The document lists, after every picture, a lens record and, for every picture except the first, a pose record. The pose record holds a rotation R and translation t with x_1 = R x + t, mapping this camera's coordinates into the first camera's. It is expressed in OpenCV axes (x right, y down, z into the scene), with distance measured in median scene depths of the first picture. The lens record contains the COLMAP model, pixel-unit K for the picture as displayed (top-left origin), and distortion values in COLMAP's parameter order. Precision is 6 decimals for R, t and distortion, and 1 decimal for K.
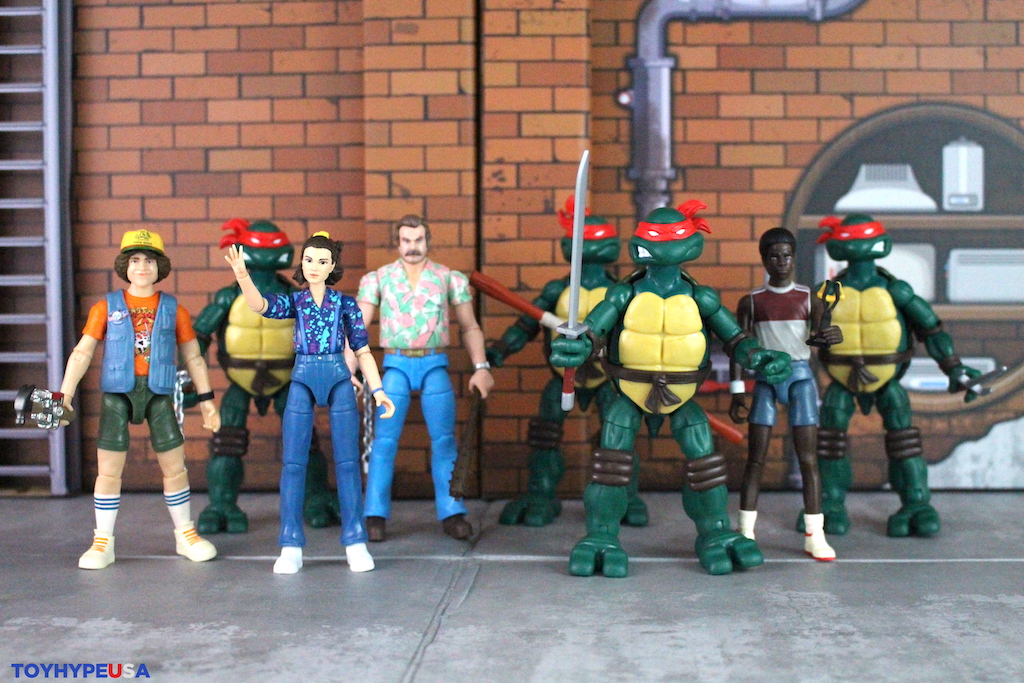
lens RADIAL K [[1539.6, 0, 512.2], [0, 1539.6, 341.1], [0, 0, 1]] dist [-0.040485, -0.048413]
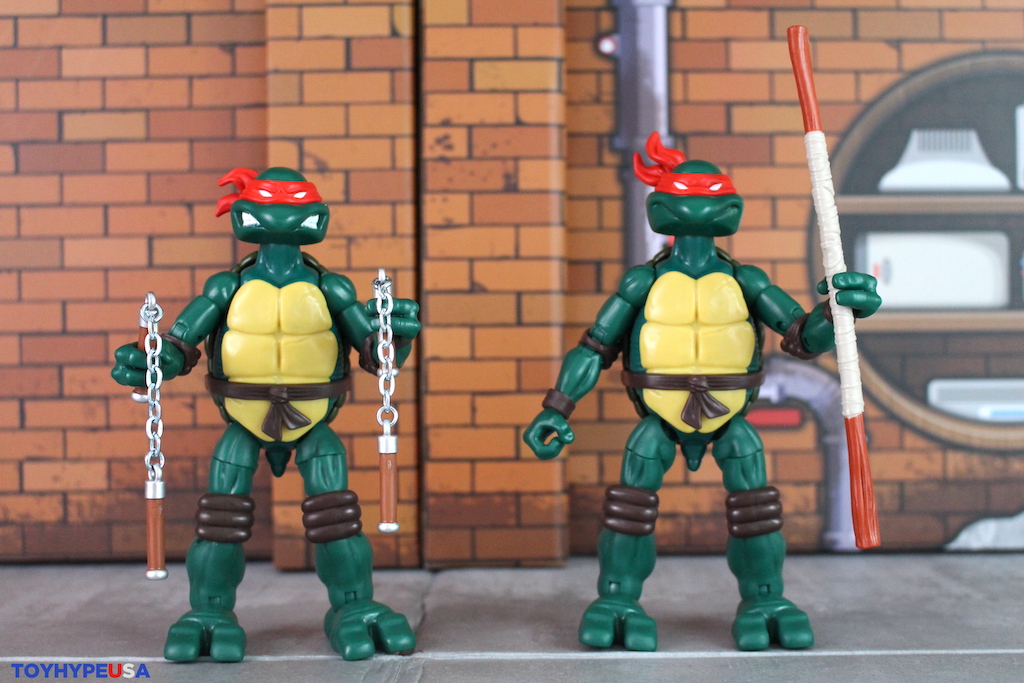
lens RADIAL K [[1586.7, 0, 514.5], [0, 1586.7, 341.6], [0, 0, 1]] dist [-0.027539, 0.003034]
pose [[0.999195, -0.005389, 0.039758, -0.005776], [0.006772, 0.999373, -0.034740, 0.017902], [-0.039546, 0.034981, 0.998605, 0.214368]]
